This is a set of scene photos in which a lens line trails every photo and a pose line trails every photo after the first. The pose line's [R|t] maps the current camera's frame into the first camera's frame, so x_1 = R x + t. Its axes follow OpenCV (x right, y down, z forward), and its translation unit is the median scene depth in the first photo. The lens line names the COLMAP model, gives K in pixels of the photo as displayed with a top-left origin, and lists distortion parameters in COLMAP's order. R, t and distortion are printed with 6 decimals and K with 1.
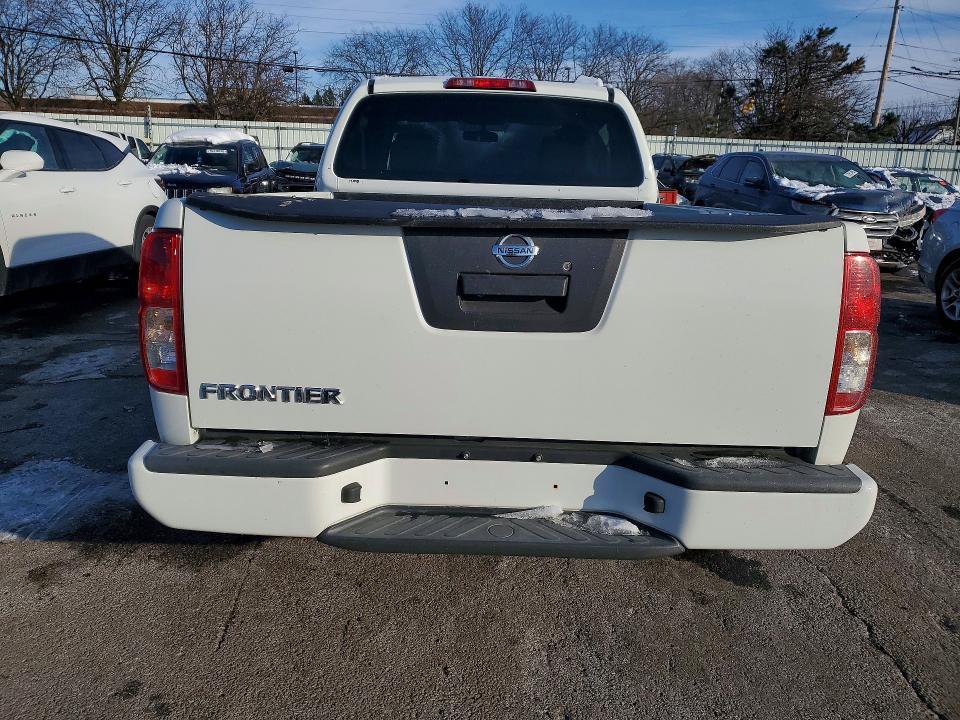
lens RADIAL K [[755.3, 0, 477.2], [0, 755.3, 364.4], [0, 0, 1]] dist [0.019645, 0.007212]
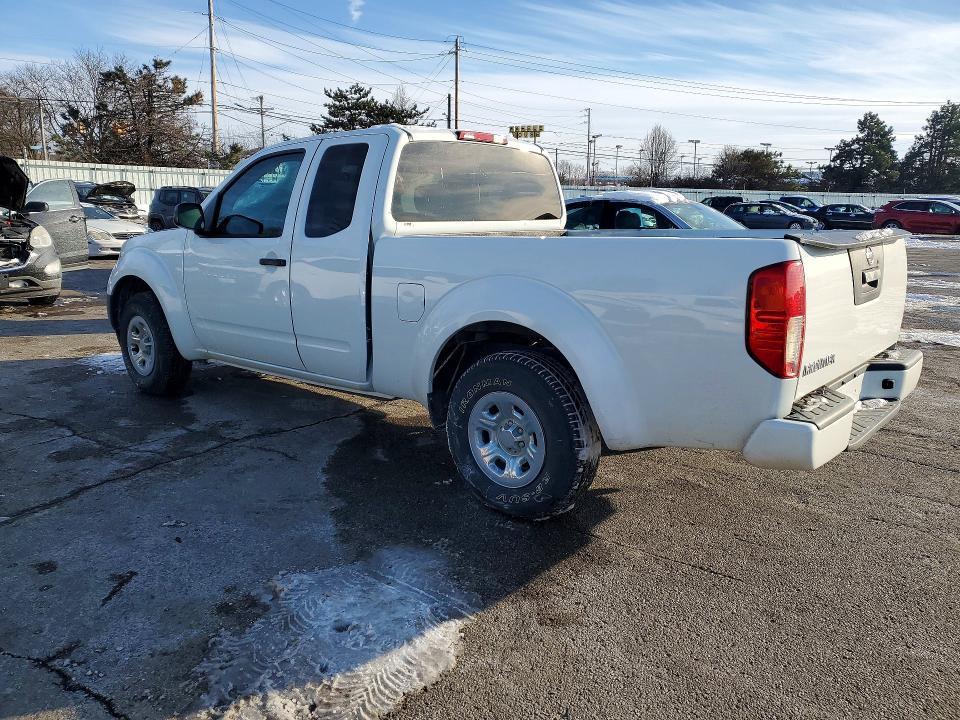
lens RADIAL K [[755.3, 0, 477.2], [0, 755.3, 364.4], [0, 0, 1]] dist [0.019645, 0.007212]
pose [[0.633431, -0.185680, 0.751191, -0.129783], [0.205539, 0.976284, 0.068000, -0.014592], [-0.746002, 0.111326, 0.656573, 0.035927]]
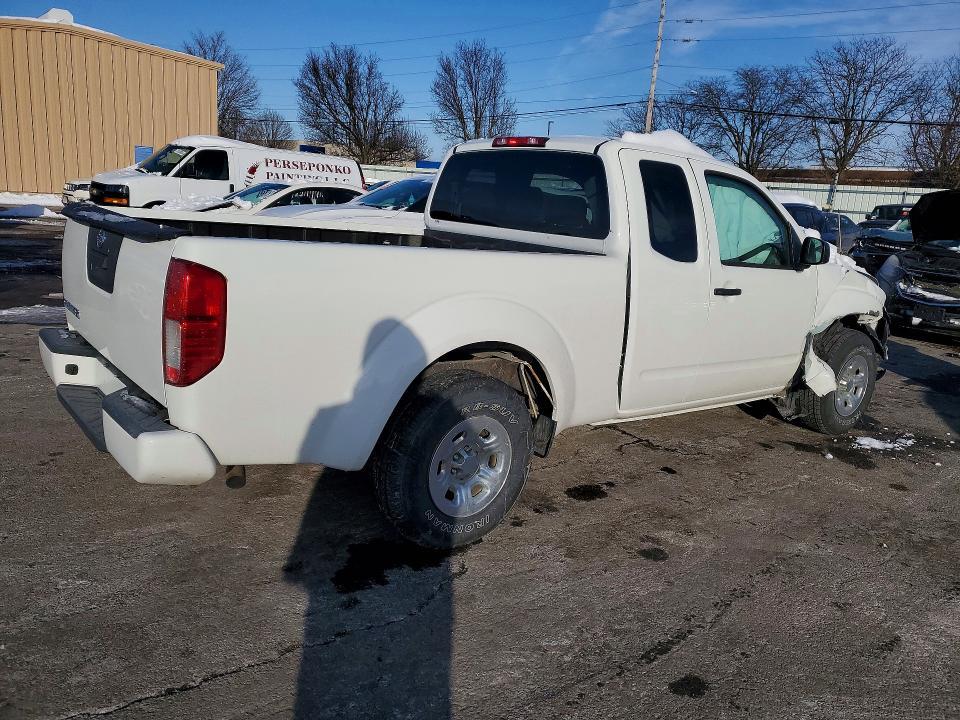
lens RADIAL K [[776.7, 0, 494.1], [0, 776.7, 357.9], [0, 0, 1]] dist [0.010959, -0.010304]
pose [[0.604737, 0.174164, -0.777149, 0.125112], [-0.249610, 0.968080, 0.022720, -0.009963], [0.756299, 0.180244, 0.628907, 0.039454]]
